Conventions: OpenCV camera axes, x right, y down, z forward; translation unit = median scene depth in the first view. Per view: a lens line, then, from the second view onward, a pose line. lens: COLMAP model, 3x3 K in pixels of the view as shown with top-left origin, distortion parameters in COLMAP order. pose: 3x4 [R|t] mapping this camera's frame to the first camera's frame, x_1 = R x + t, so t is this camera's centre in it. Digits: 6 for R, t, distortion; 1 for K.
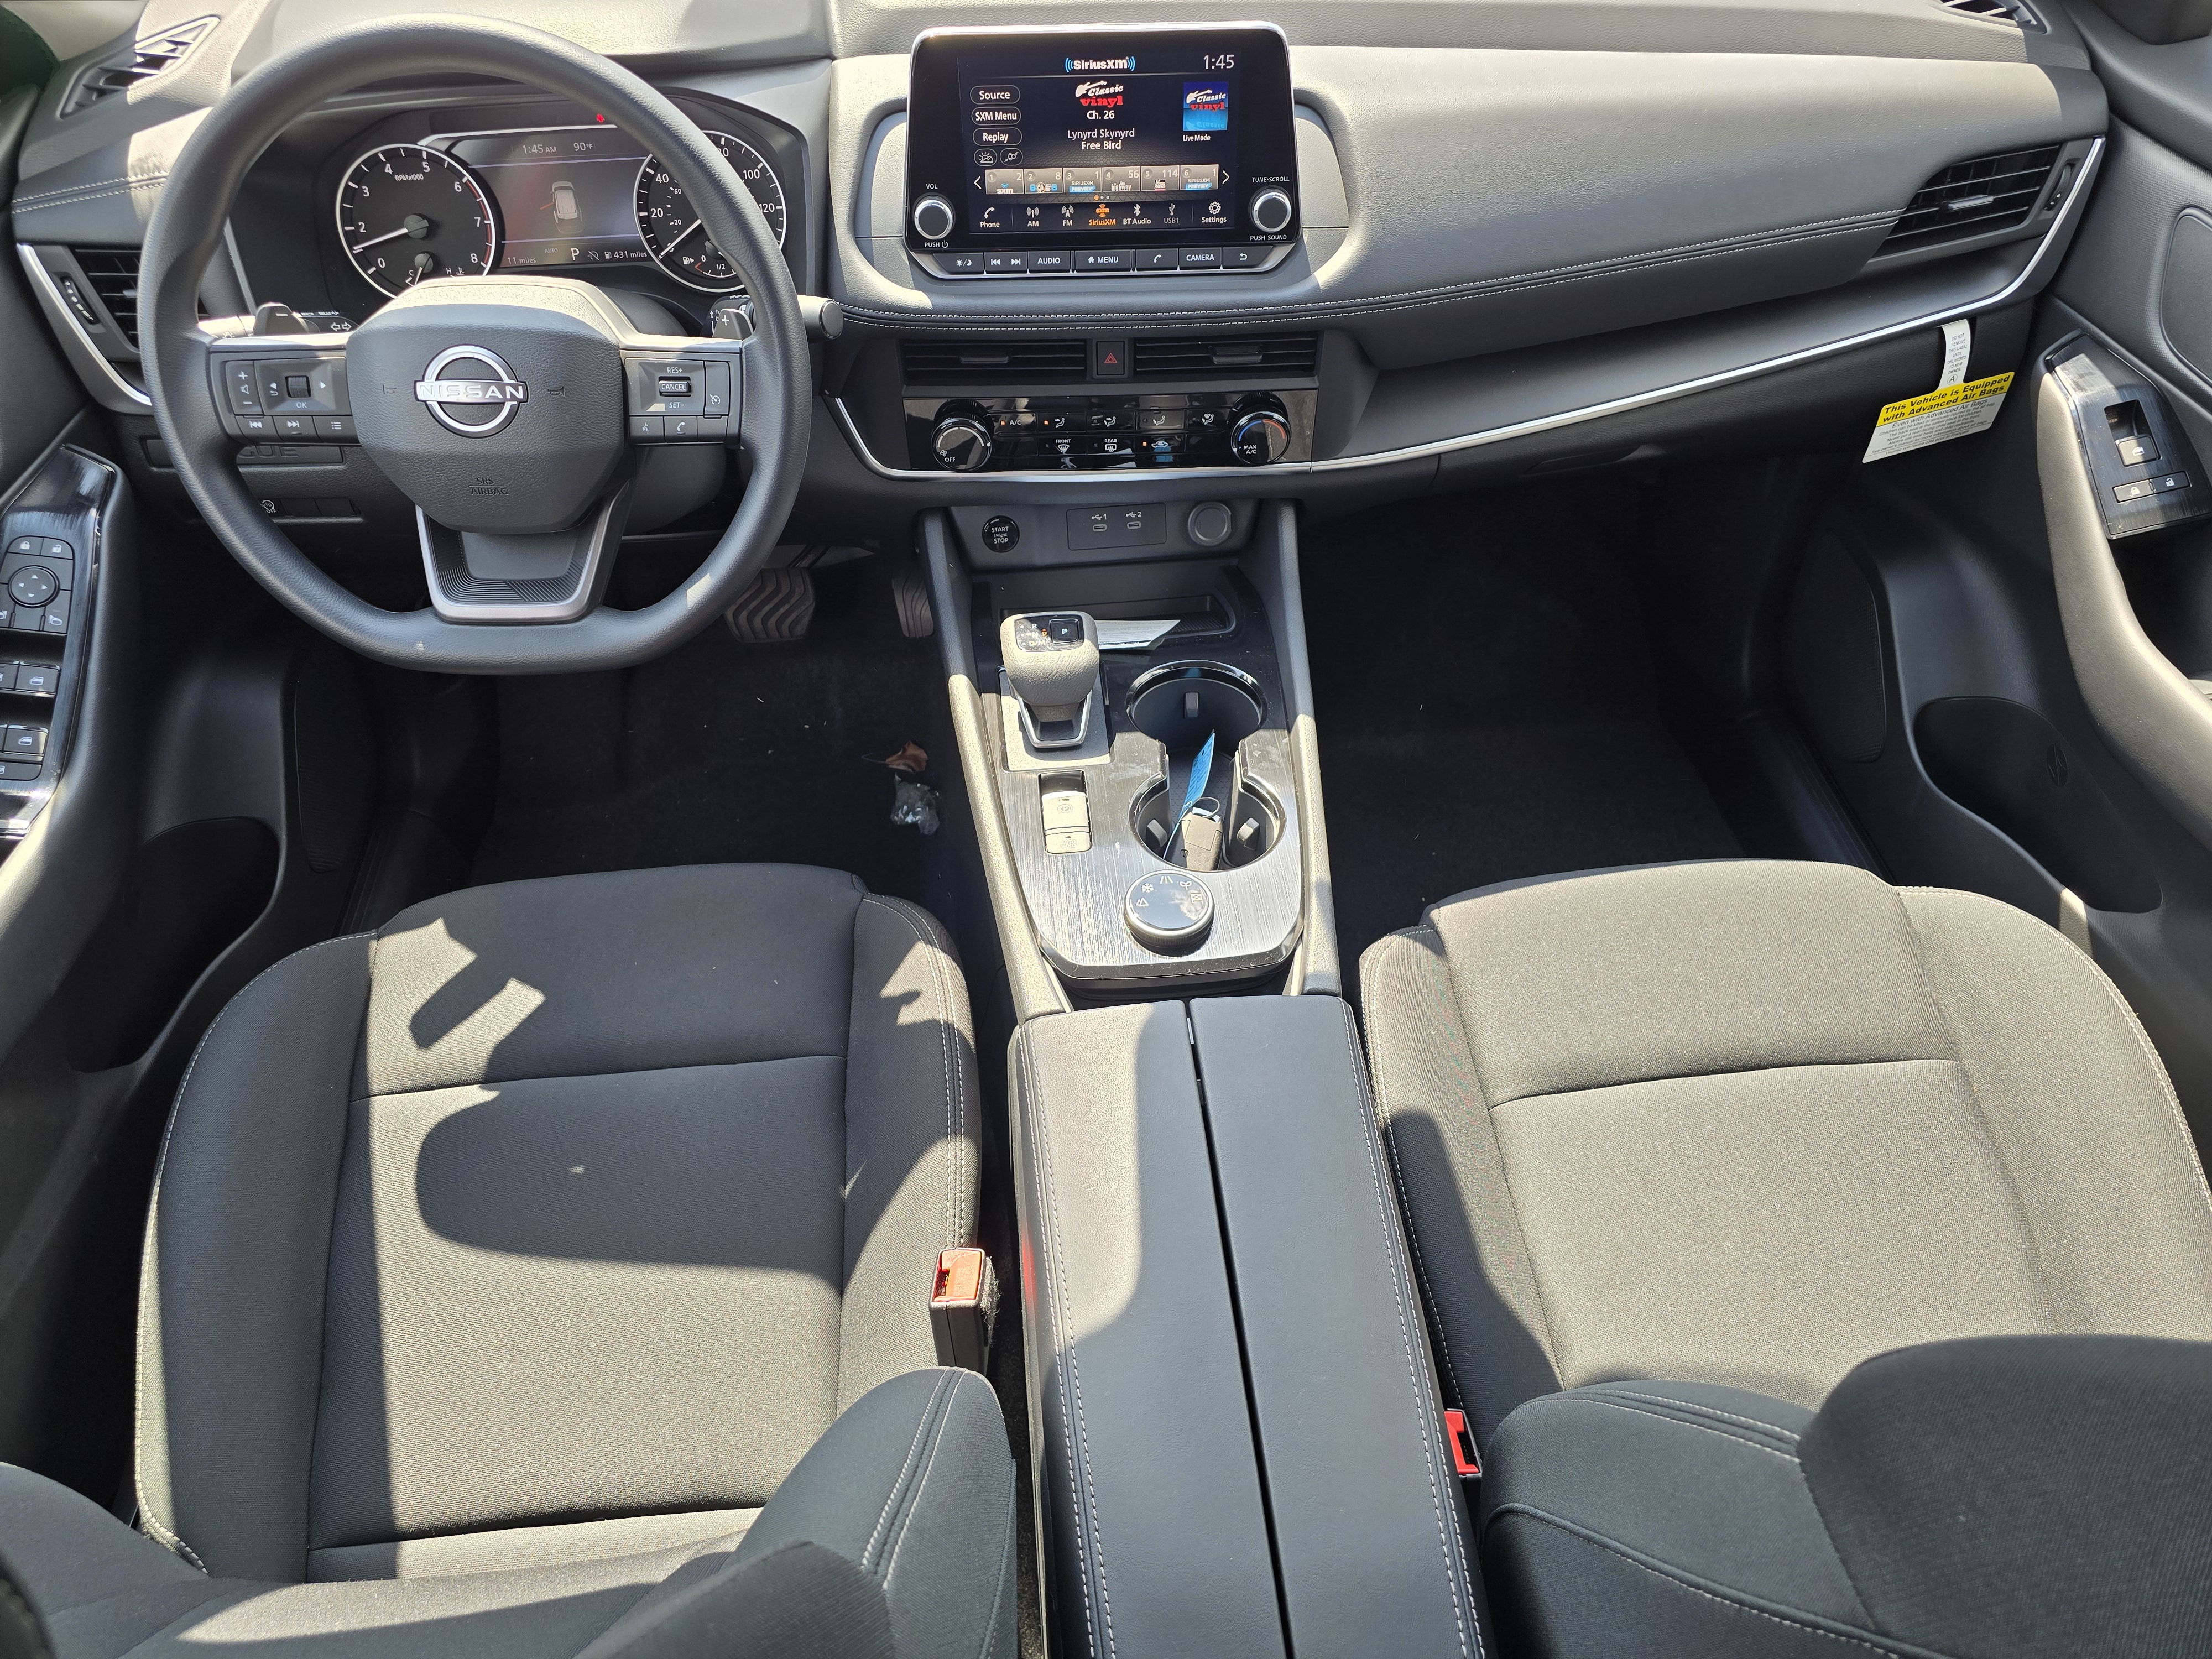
lens RADIAL K [[1481.2, 0, 1096.8], [0, 1481.2, 819.3], [0, 0, 1]] dist [0.052924, -0.057925]
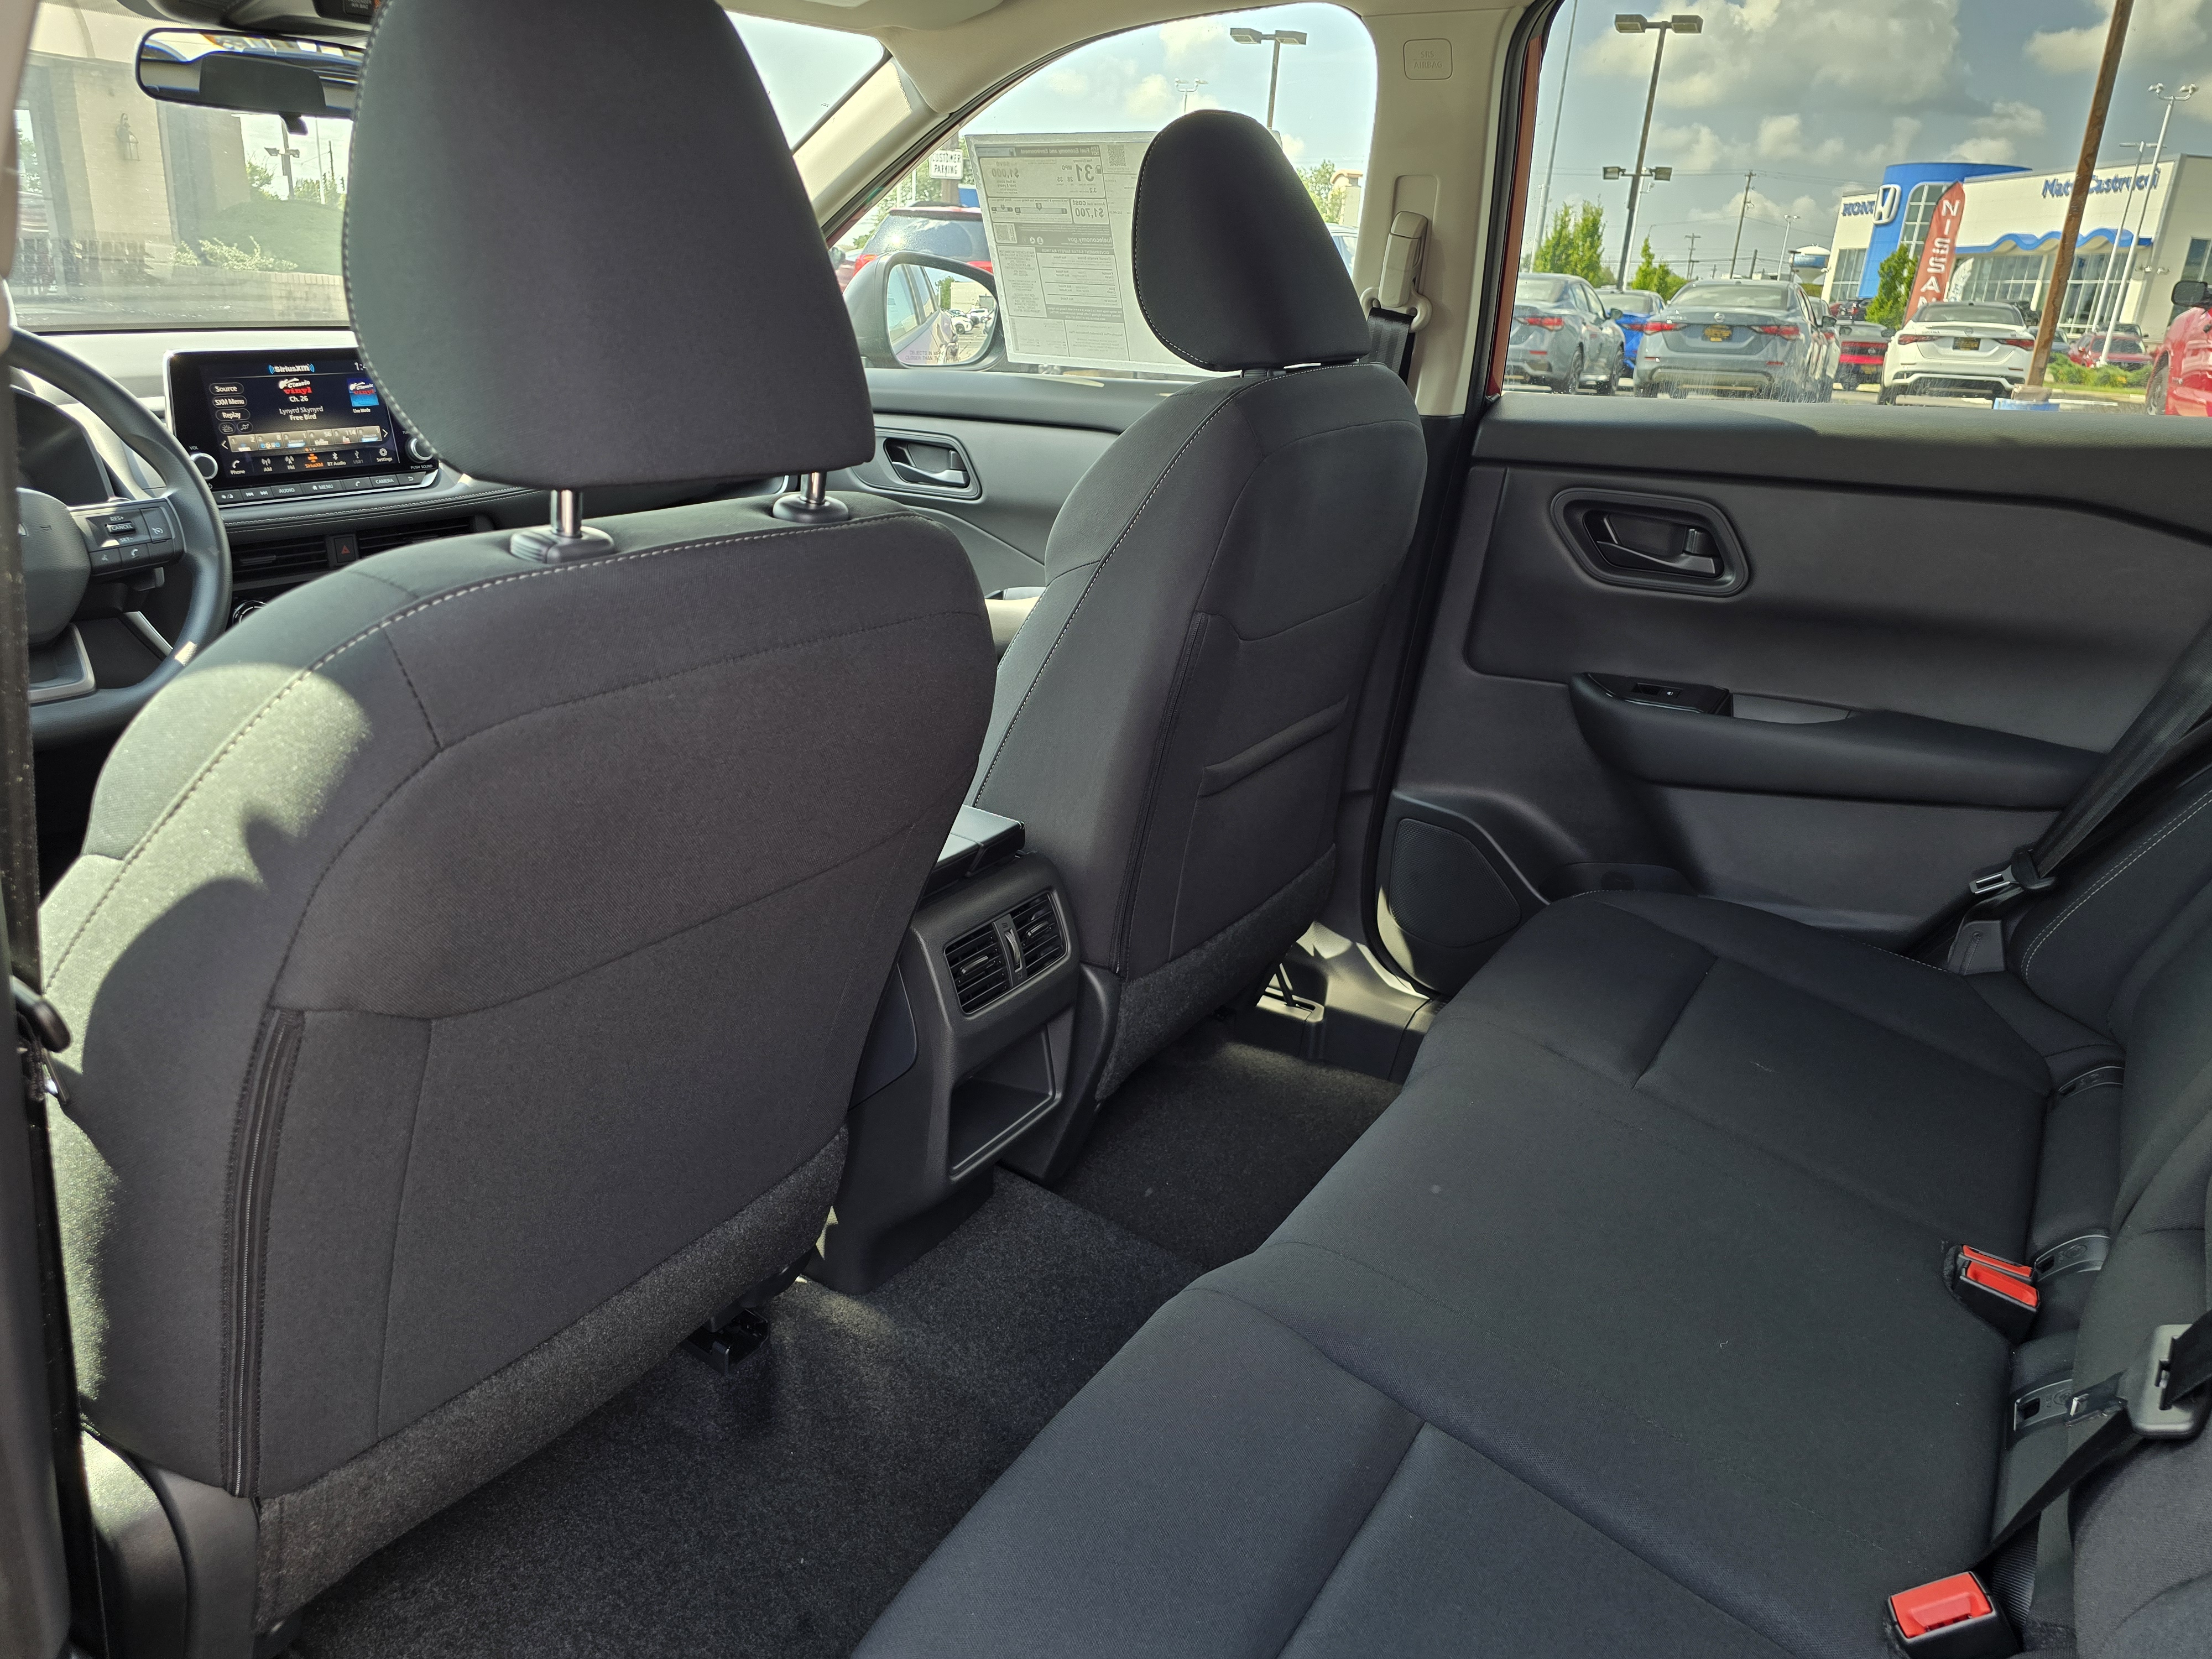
lens RADIAL K [[1499.0, 0, 1119.1], [0, 1499.0, 829.7], [0, 0, 1]] dist [0.061873, -0.053454]
pose [[0.616192, -0.260629, 0.743222, -0.748487], [0.531103, 0.834326, -0.147752, 0.585296], [-0.581581, 0.485771, 0.652526, -0.322577]]
